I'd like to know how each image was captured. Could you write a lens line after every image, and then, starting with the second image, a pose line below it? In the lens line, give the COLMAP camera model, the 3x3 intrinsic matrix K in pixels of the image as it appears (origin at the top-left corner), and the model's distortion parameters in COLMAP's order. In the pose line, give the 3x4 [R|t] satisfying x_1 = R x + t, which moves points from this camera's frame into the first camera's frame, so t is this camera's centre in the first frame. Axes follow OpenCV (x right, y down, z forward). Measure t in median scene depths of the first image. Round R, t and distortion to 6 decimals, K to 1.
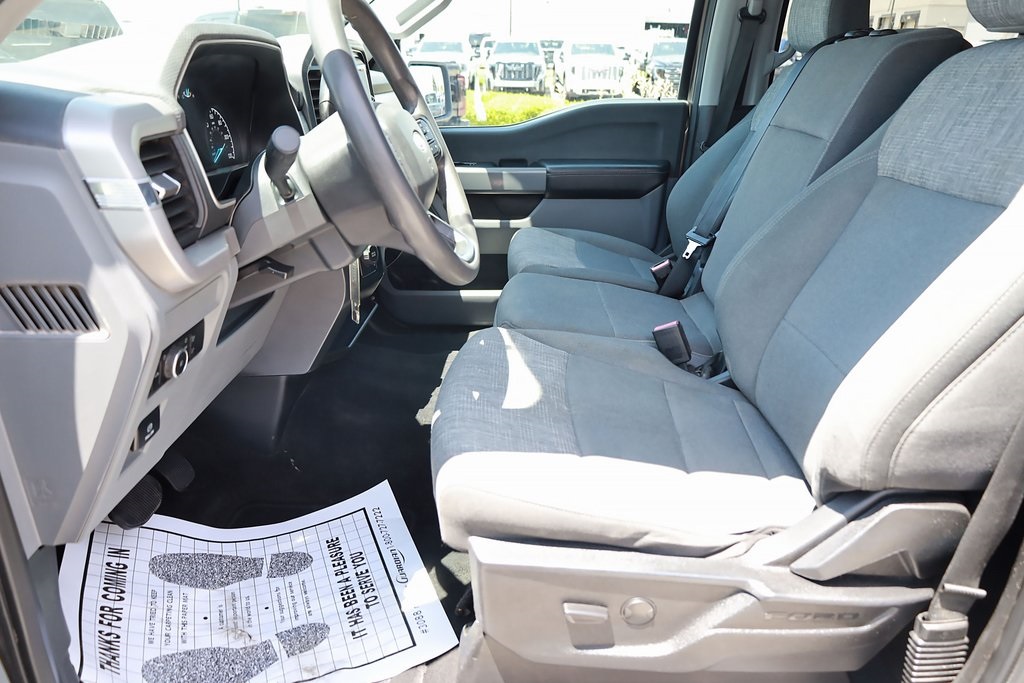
lens RADIAL K [[707.1, 0, 512.0], [0, 707.1, 341.5], [0, 0, 1]] dist [-0.006593, -0.001916]
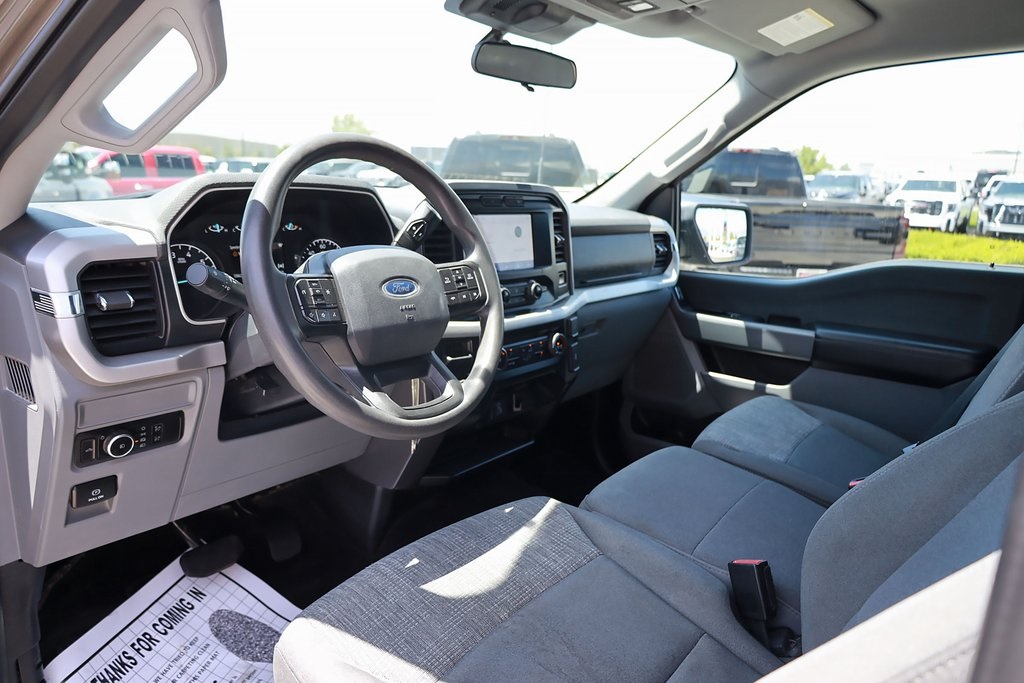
lens RADIAL K [[707.1, 0, 512.0], [0, 707.1, 341.5], [0, 0, 1]] dist [-0.006593, -0.001916]
pose [[0.798114, 0.156319, -0.581875, 0.255264], [-0.252297, 0.963717, -0.087157, -0.072280], [0.547139, 0.216366, 0.808594, 0.132849]]
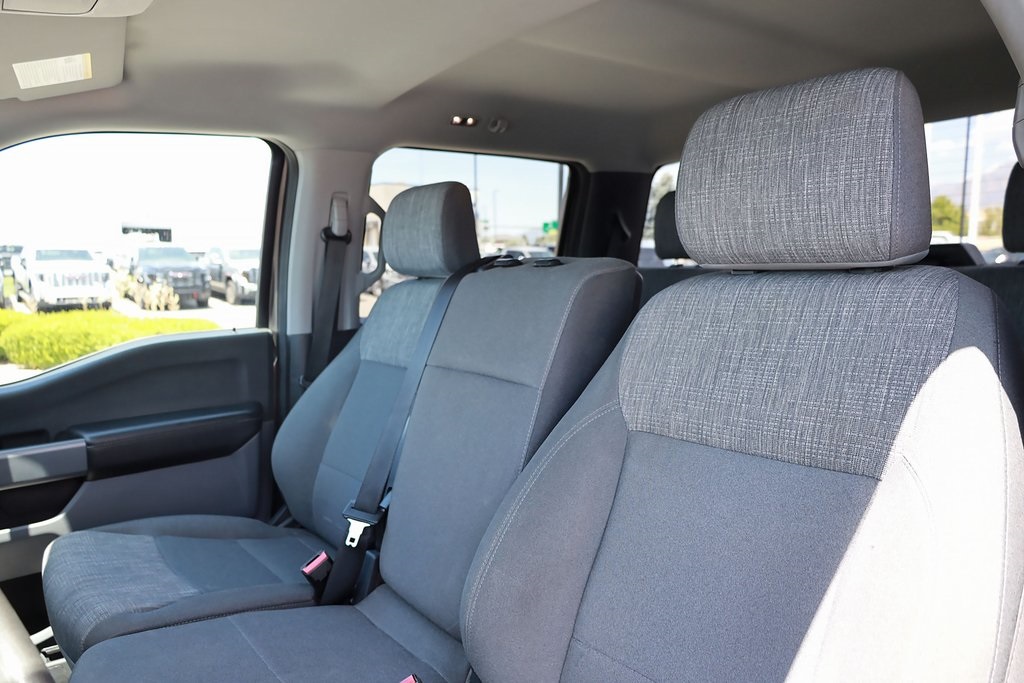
lens RADIAL K [[698.7, 0, 515.3], [0, 698.7, 337.5], [0, 0, 1]] dist [0.001604, -0.010350]
pose [[0.774253, -0.086912, 0.626880, -0.045443], [0.249864, 0.952038, -0.176613, -0.117088], [-0.581463, 0.293378, 0.758835, 0.217314]]
